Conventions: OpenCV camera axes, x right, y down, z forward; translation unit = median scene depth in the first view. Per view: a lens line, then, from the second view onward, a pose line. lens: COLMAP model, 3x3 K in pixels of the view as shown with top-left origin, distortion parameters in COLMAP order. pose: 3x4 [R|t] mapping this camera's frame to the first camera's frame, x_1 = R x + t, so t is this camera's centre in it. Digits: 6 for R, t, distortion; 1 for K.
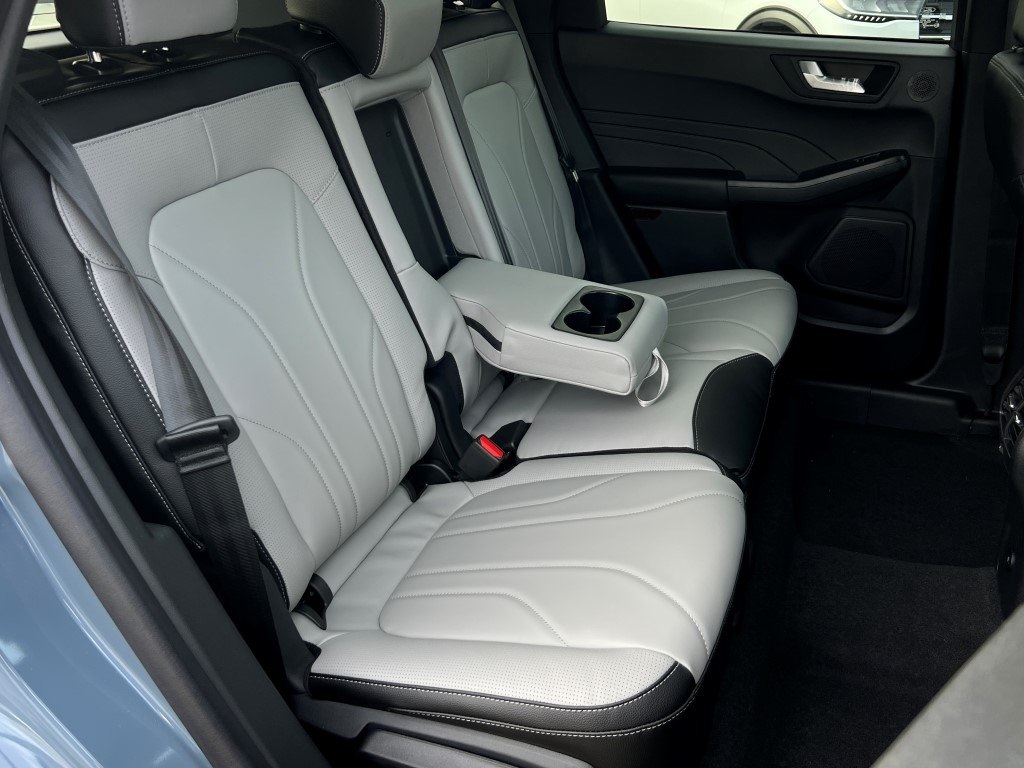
lens RADIAL K [[876.2, 0, 512.0], [0, 876.2, 384.0], [0, 0, 1]] dist [-0.035723, -0.002189]
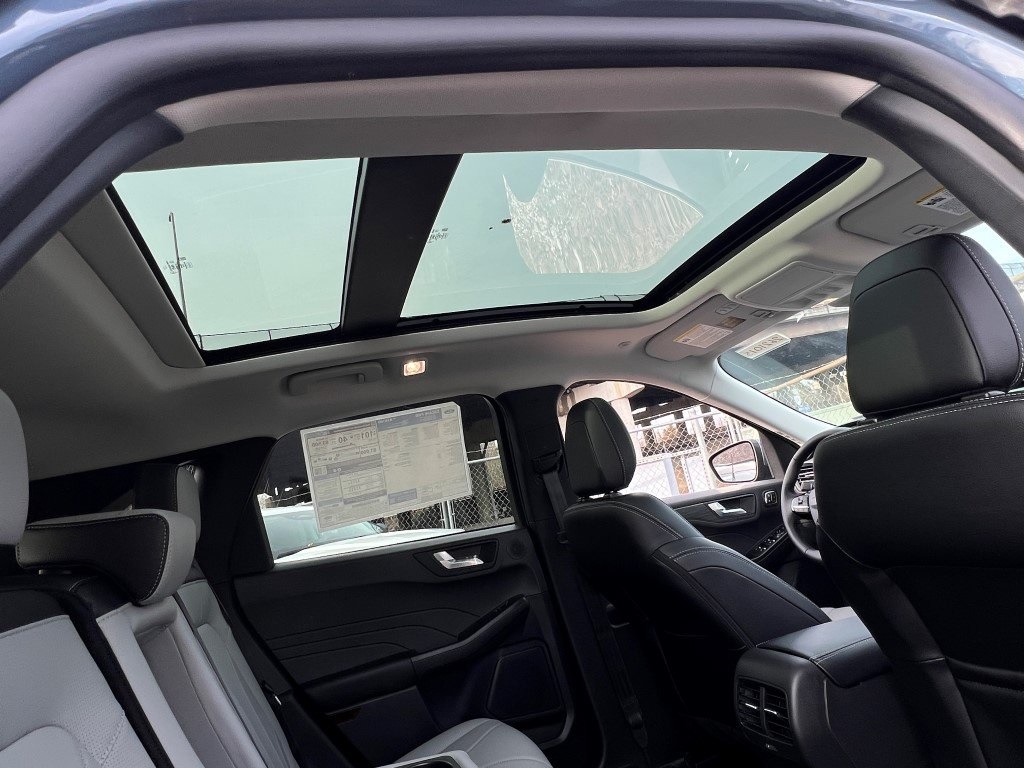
lens RADIAL K [[604.9, 0, 512.0], [0, 604.9, 384.0], [0, 0, 1]] dist [-0.004268, -0.000888]
pose [[0.775645, -0.016231, 0.630960, -0.174768], [0.438607, 0.732718, -0.520335, -0.015255], [-0.453871, 0.680339, 0.575448, 0.207400]]
